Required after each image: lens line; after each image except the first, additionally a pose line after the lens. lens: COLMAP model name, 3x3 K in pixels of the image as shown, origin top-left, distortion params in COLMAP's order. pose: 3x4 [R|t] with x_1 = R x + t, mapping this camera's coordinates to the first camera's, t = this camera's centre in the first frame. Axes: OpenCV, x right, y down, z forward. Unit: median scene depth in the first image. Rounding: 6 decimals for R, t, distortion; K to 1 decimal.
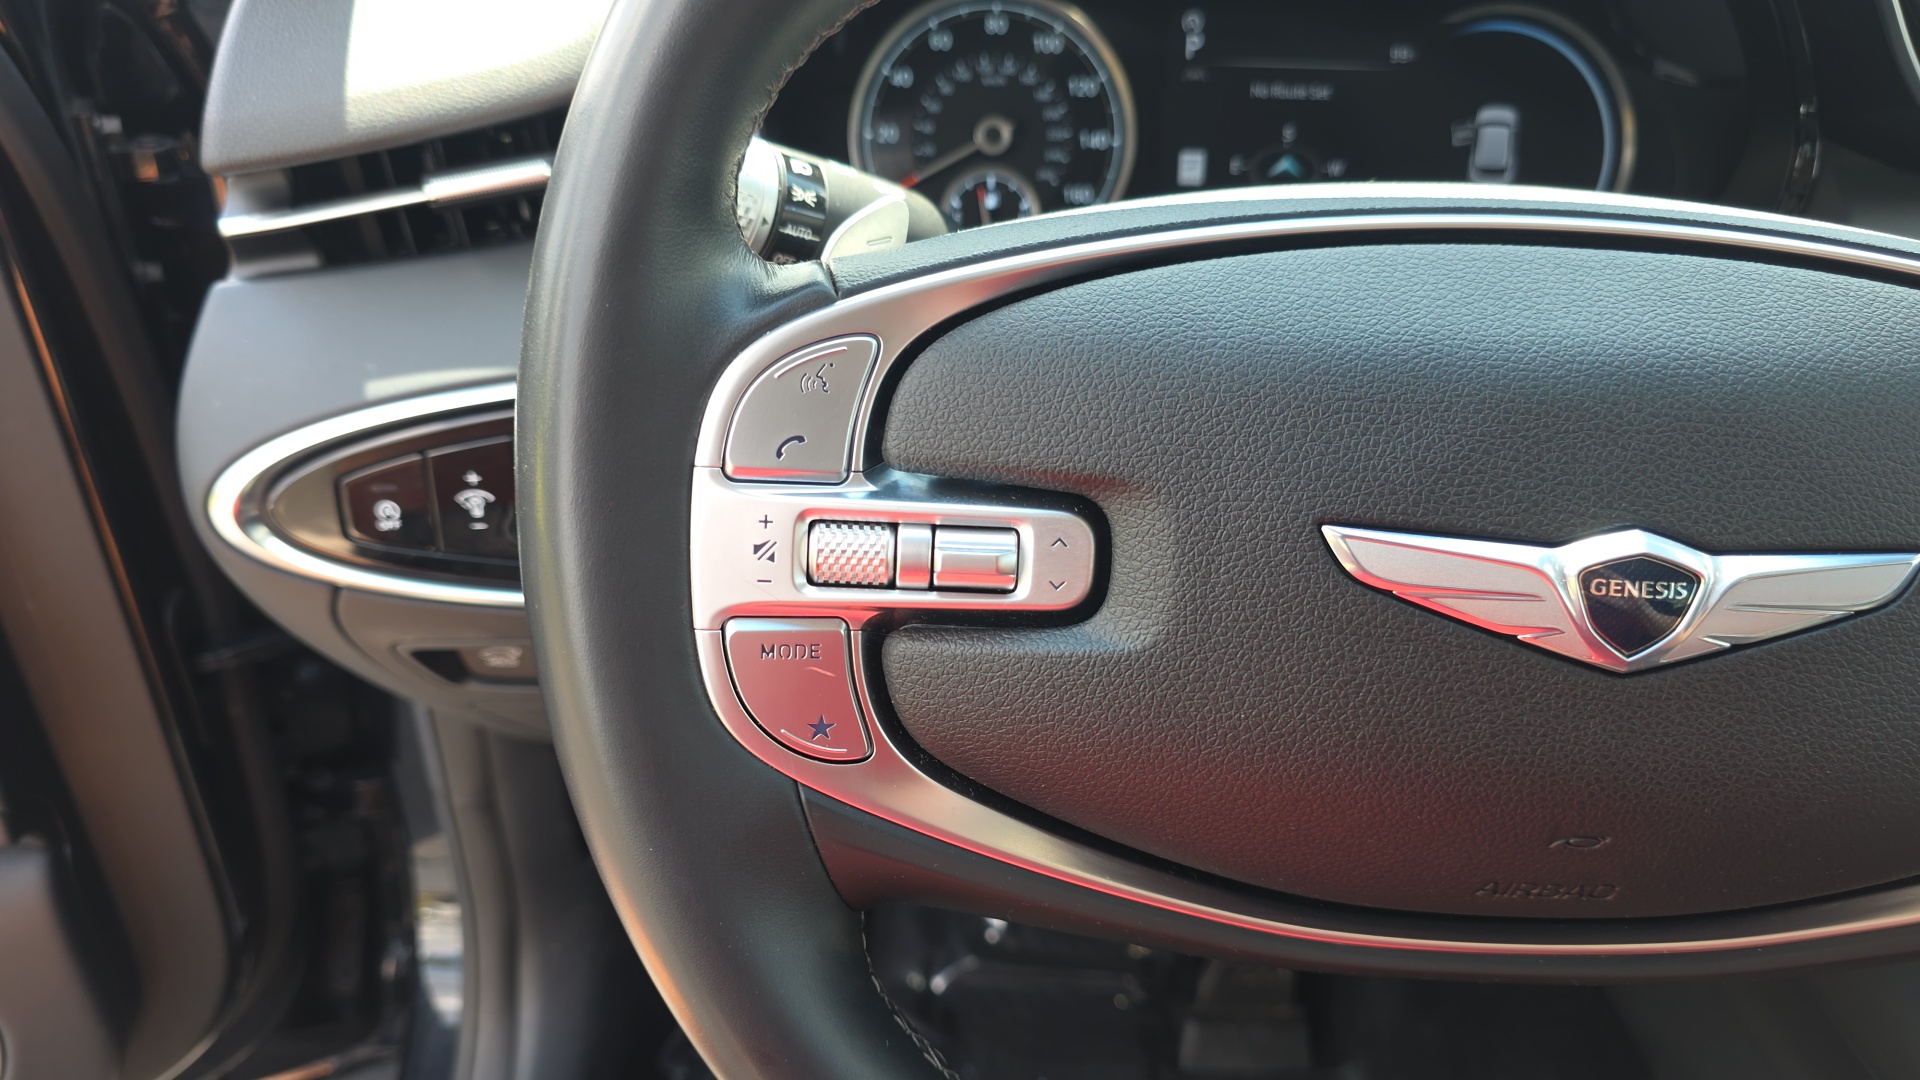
lens RADIAL K [[1315.1, 0, 960.3], [0, 1315.1, 571.1], [0, 0, 1]] dist [0.045574, -0.056460]
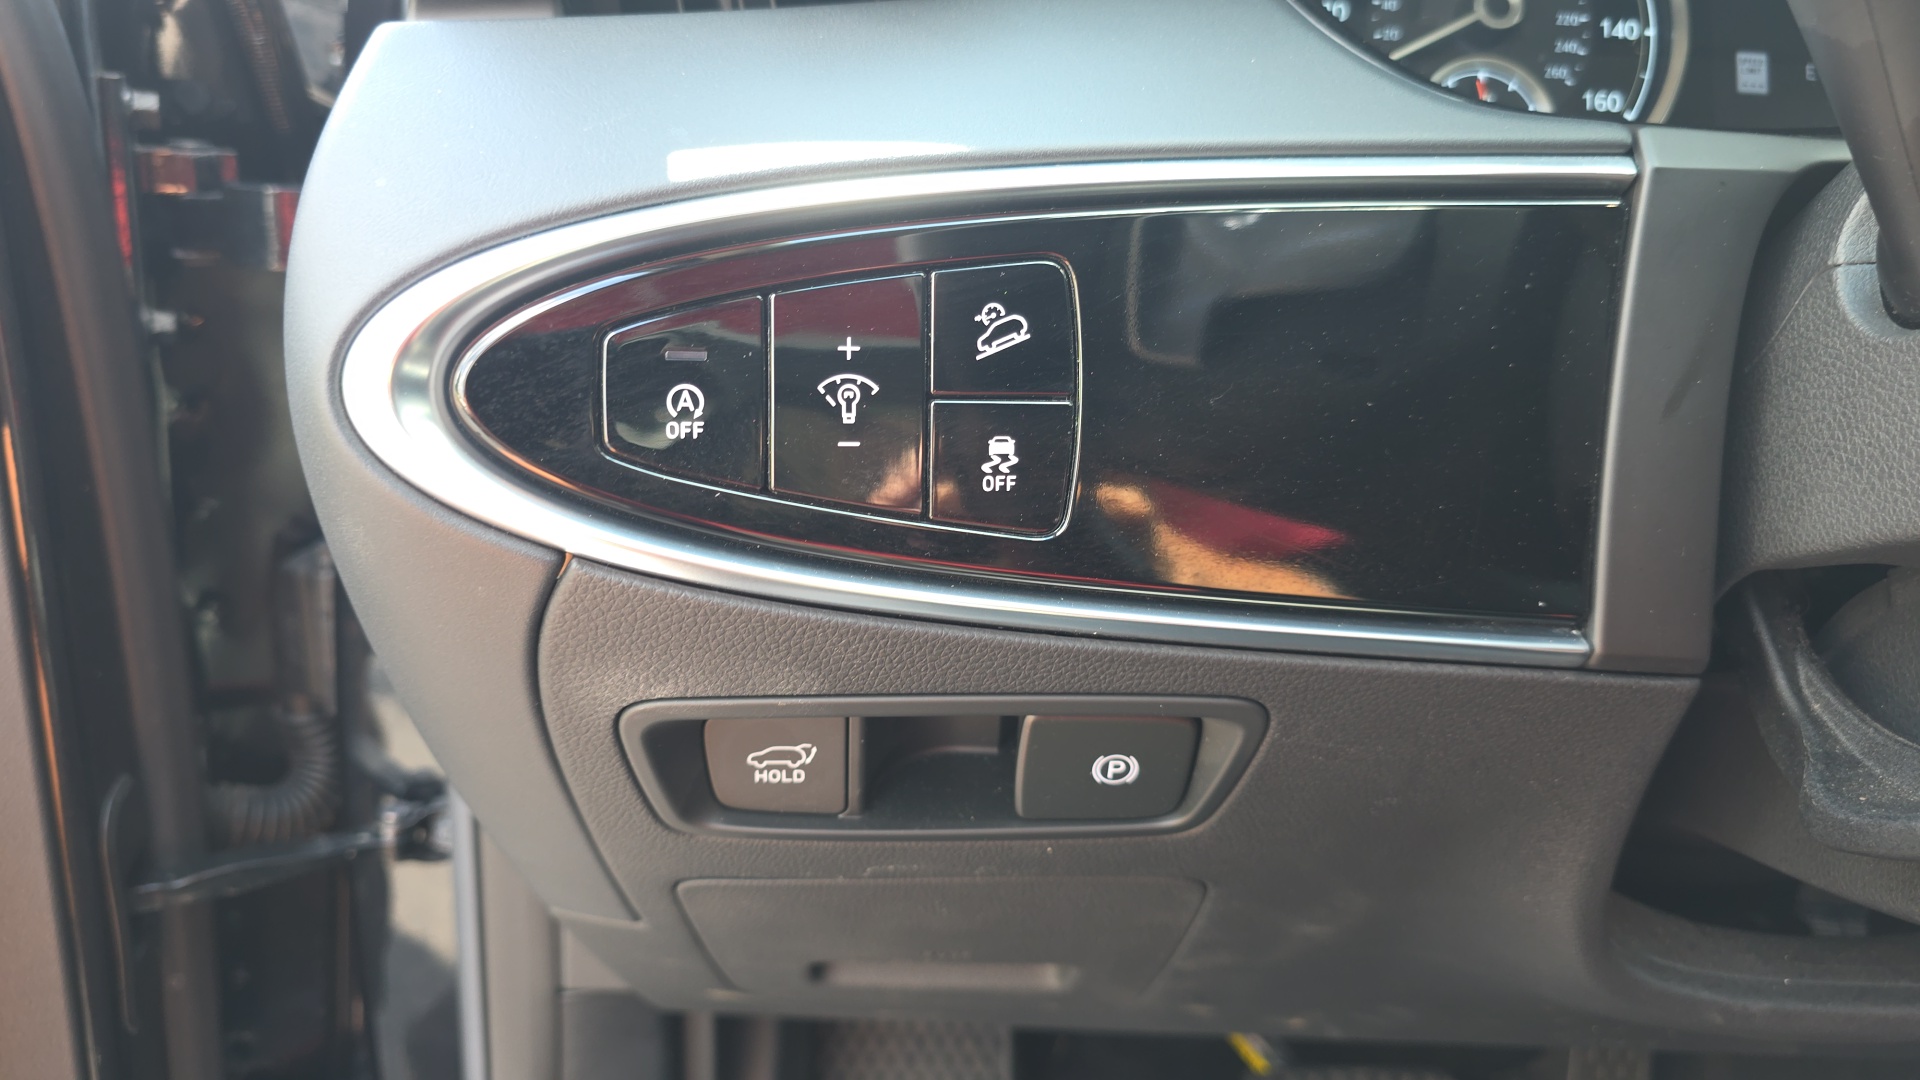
lens RADIAL K [[1315.1, 0, 961.4], [0, 1315.1, 529.0], [0, 0, 1]] dist [0.045574, -0.056460]
pose [[0.998345, -0.001009, 0.057505, -0.293156], [0.017123, 0.959721, -0.280434, 0.121716], [-0.054906, 0.280955, 0.958149, 0.428000]]
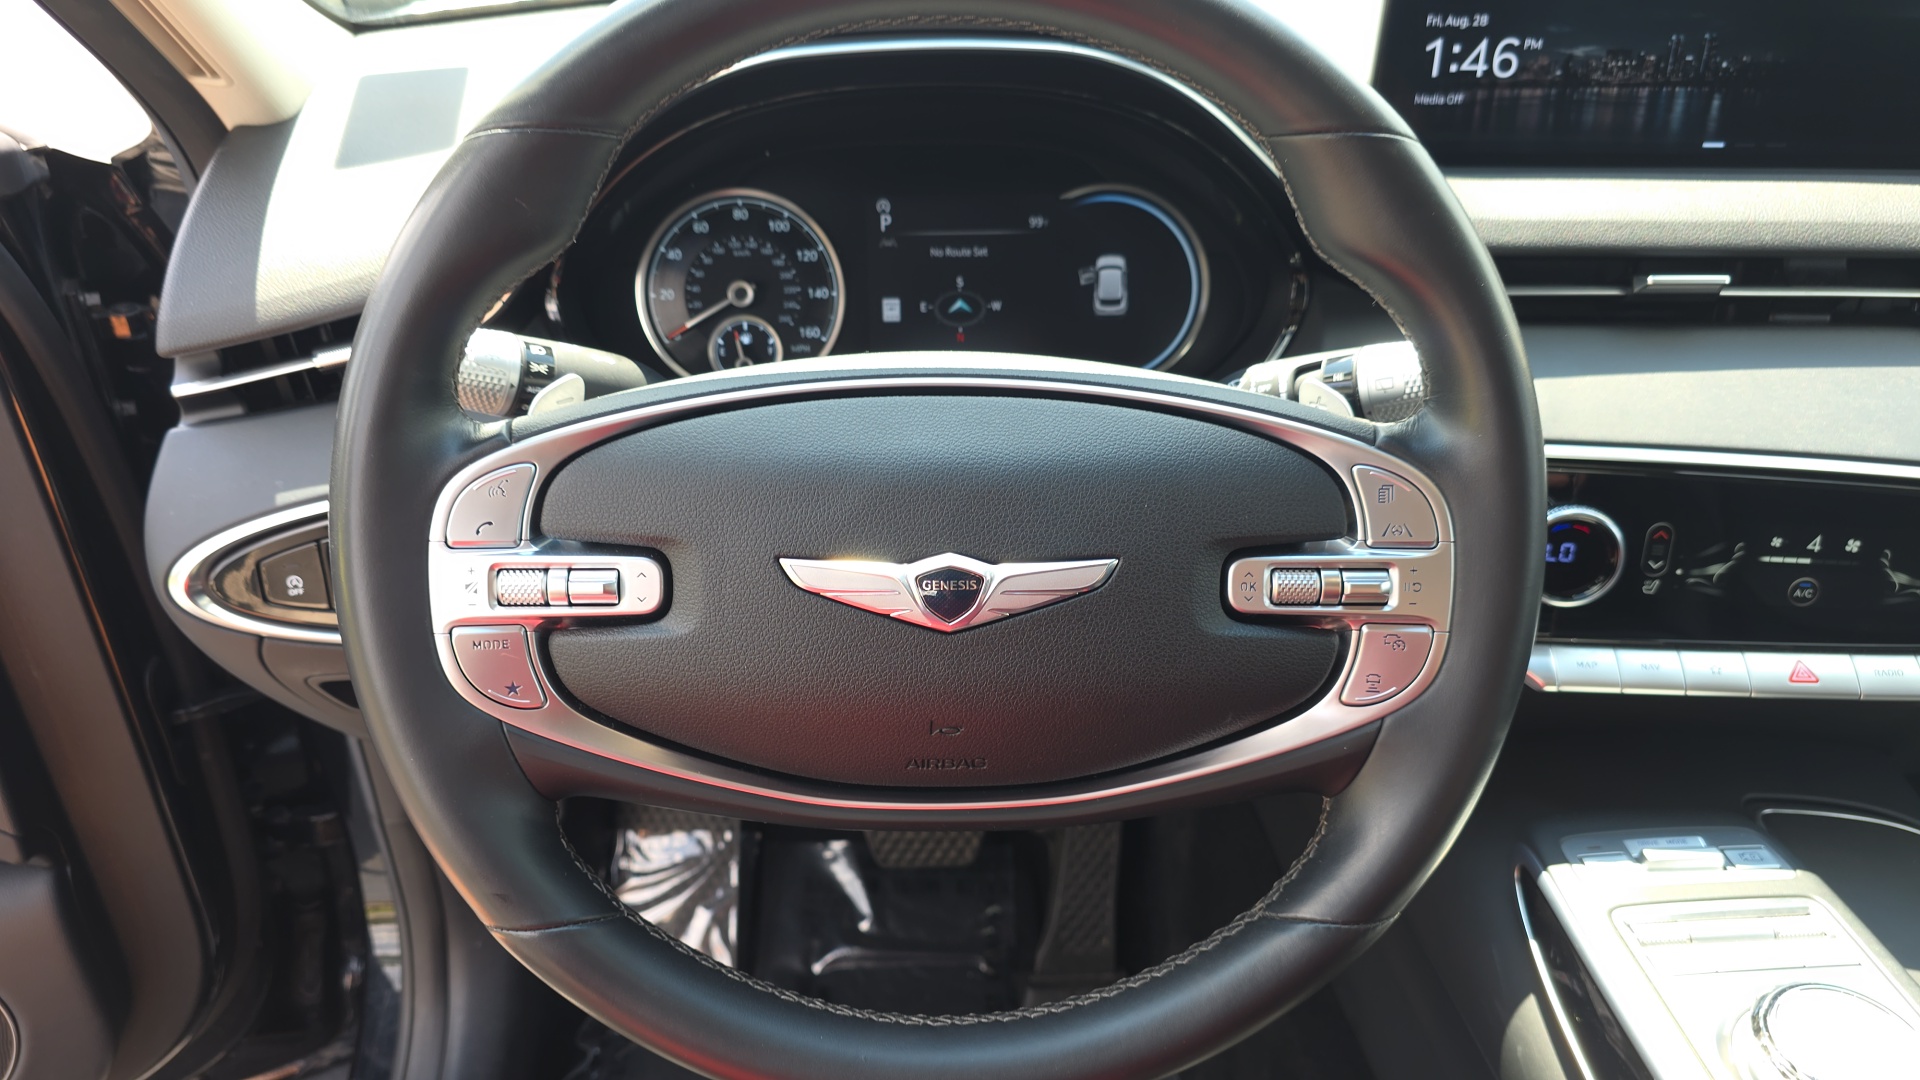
lens RADIAL K [[1315.1, 0, 962.7], [0, 1315.1, 573.0], [0, 0, 1]] dist [0.045574, -0.056460]
pose [[0.998943, -0.045122, 0.008772, 0.230147], [0.045483, 0.997877, -0.046616, 0.036321], [-0.006650, 0.046966, 0.998874, -0.362376]]
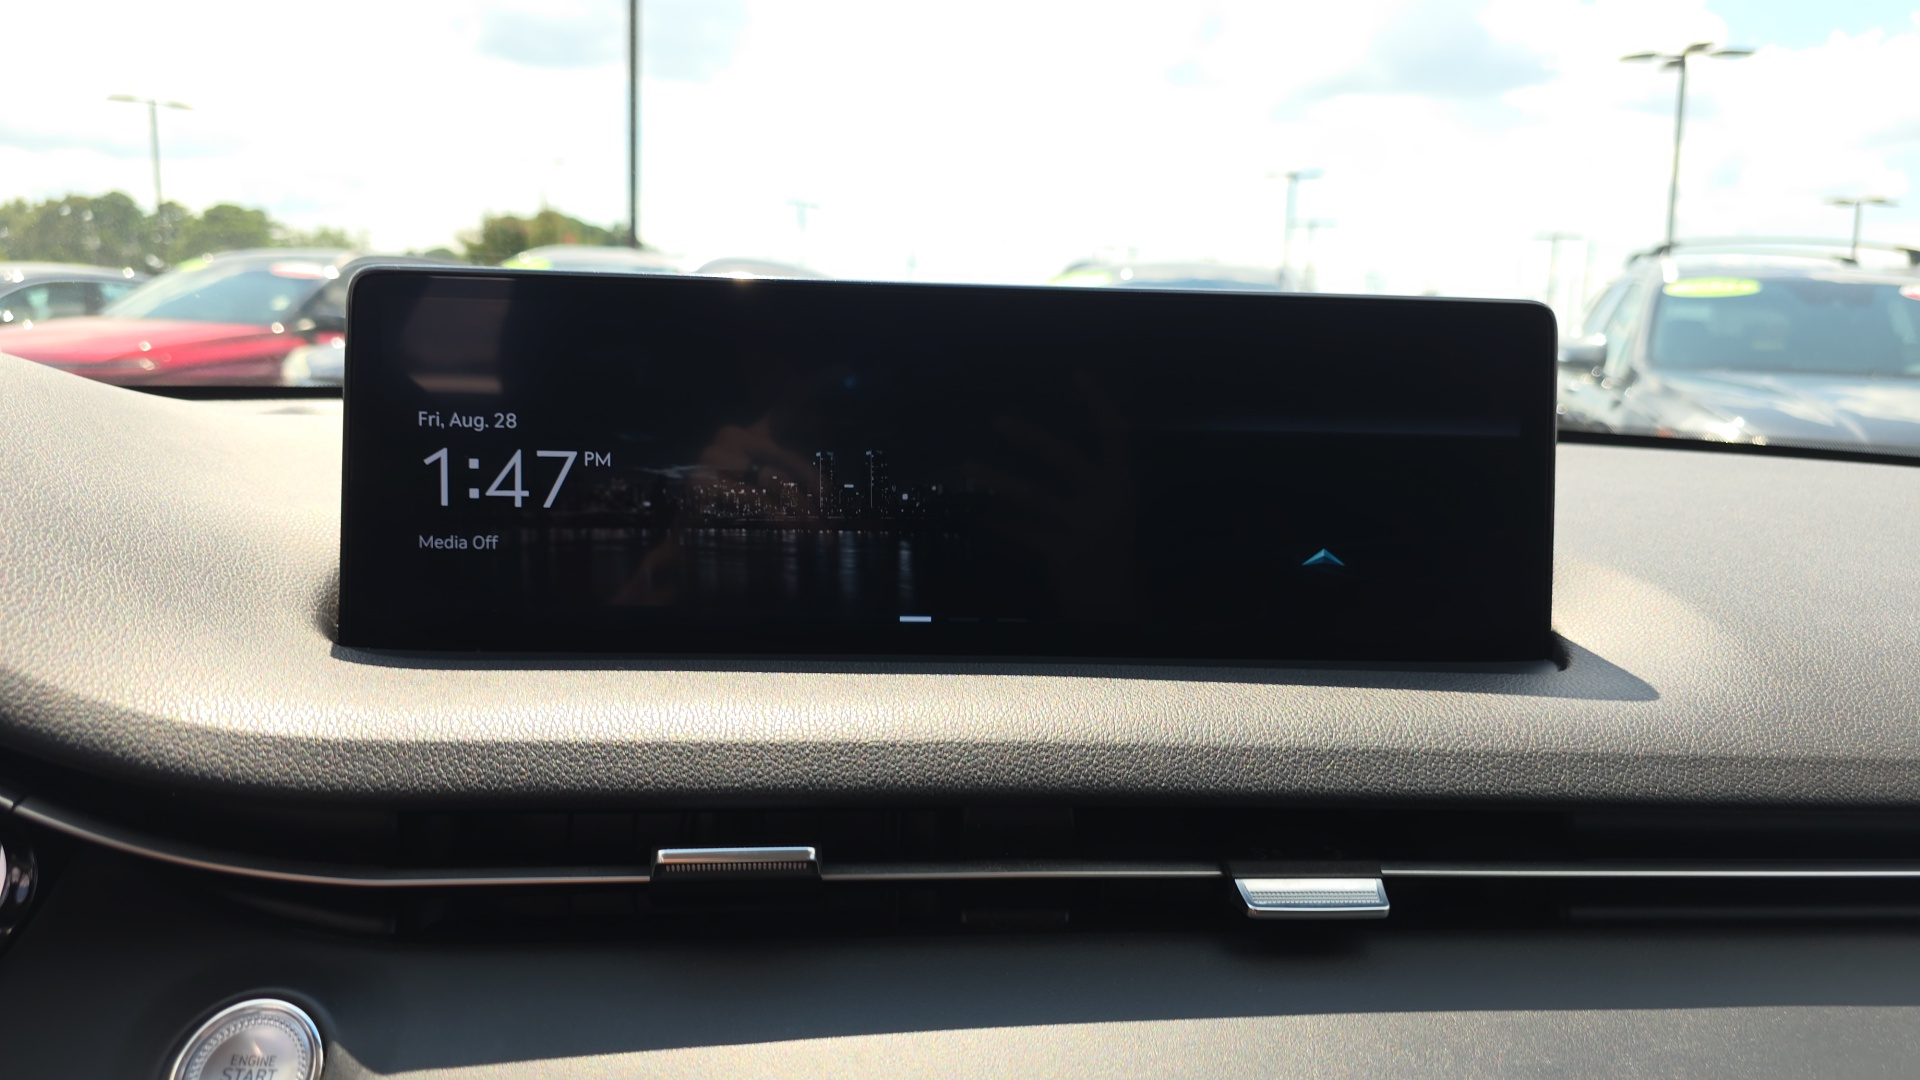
lens RADIAL K [[1315.1, 0, 964.9], [0, 1315.1, 552.4], [0, 0, 1]] dist [0.045574, -0.056460]
pose [[0.988637, -0.020591, 0.148902, 0.945037], [0.081451, 0.905930, -0.415519, -0.118582], [-0.126339, 0.422926, 0.897314, 0.201555]]
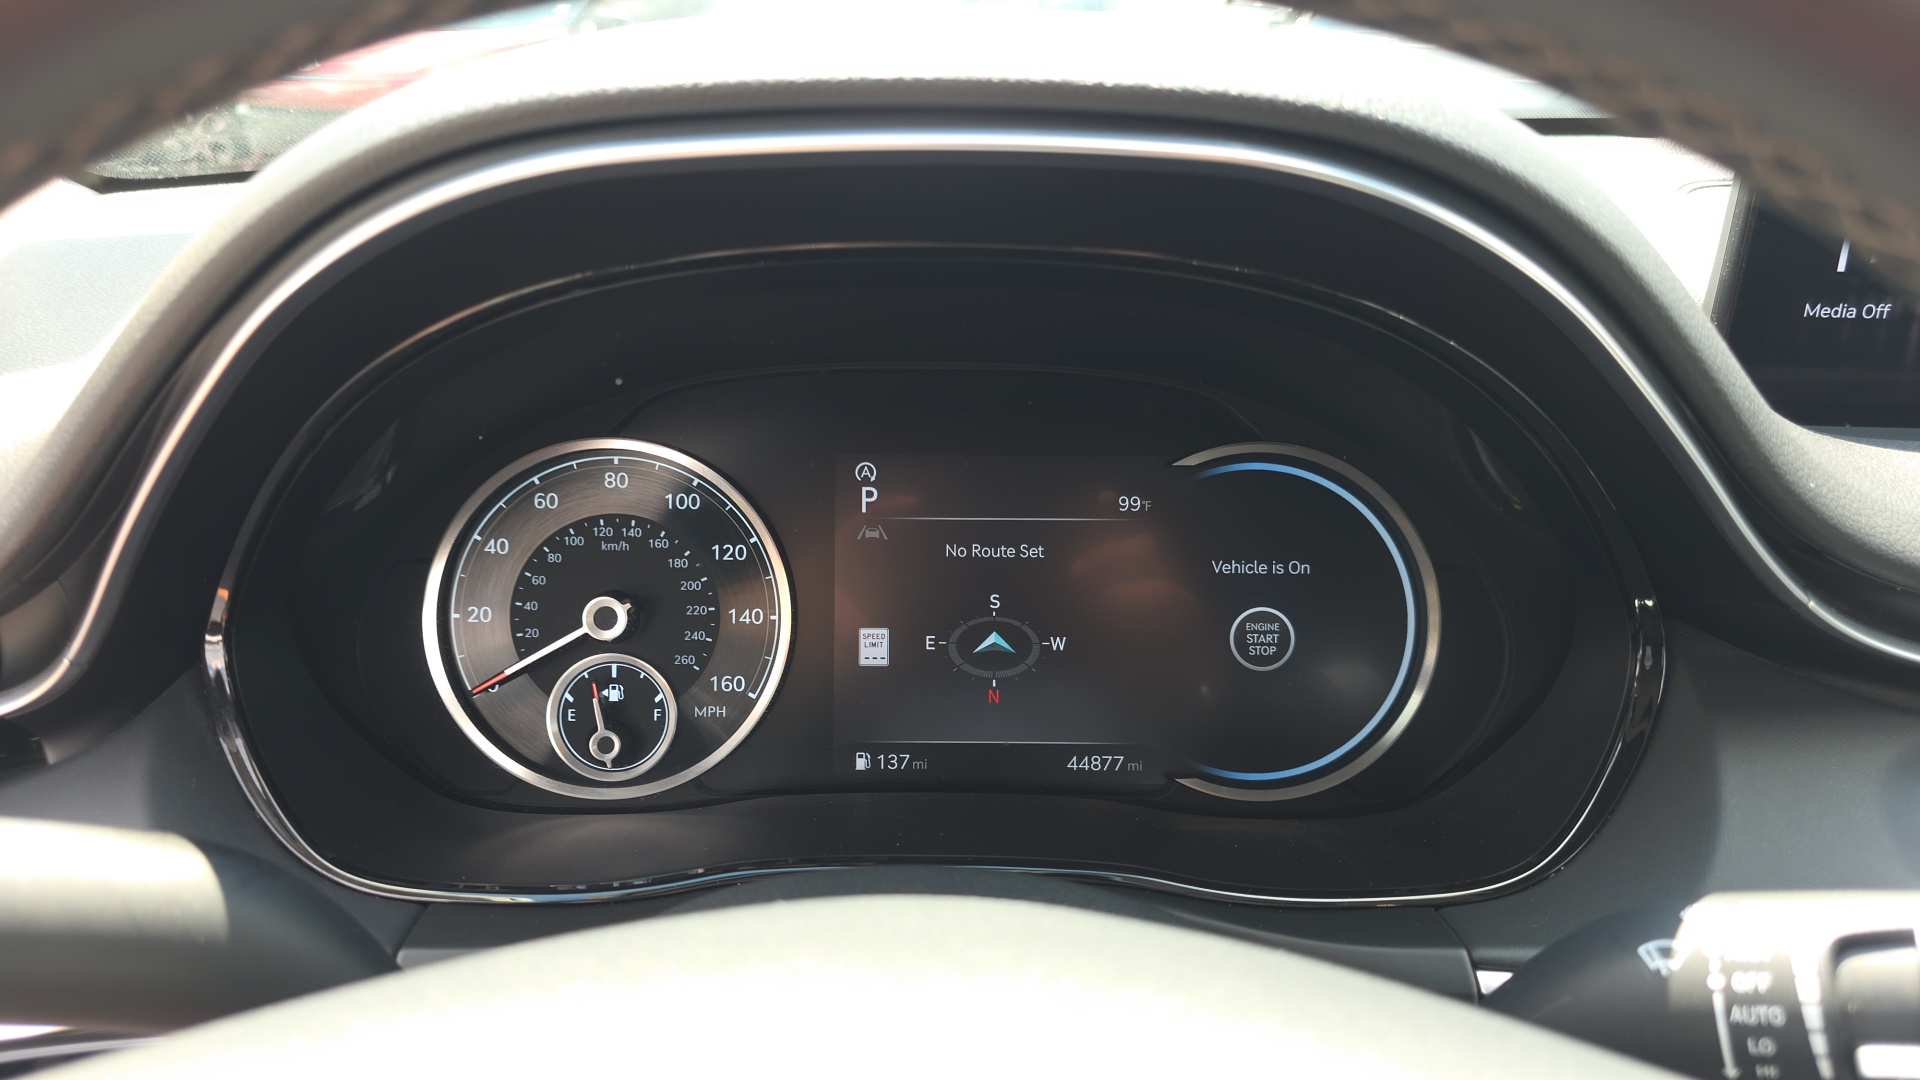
lens RADIAL K [[1315.1, 0, 966.6], [0, 1315.1, 573.7], [0, 0, 1]] dist [0.045574, -0.056460]
pose [[0.999630, -0.020659, -0.017704, 0.250753], [0.016583, 0.978515, -0.205508, -0.191295], [0.021570, 0.205138, 0.978495, 0.239314]]
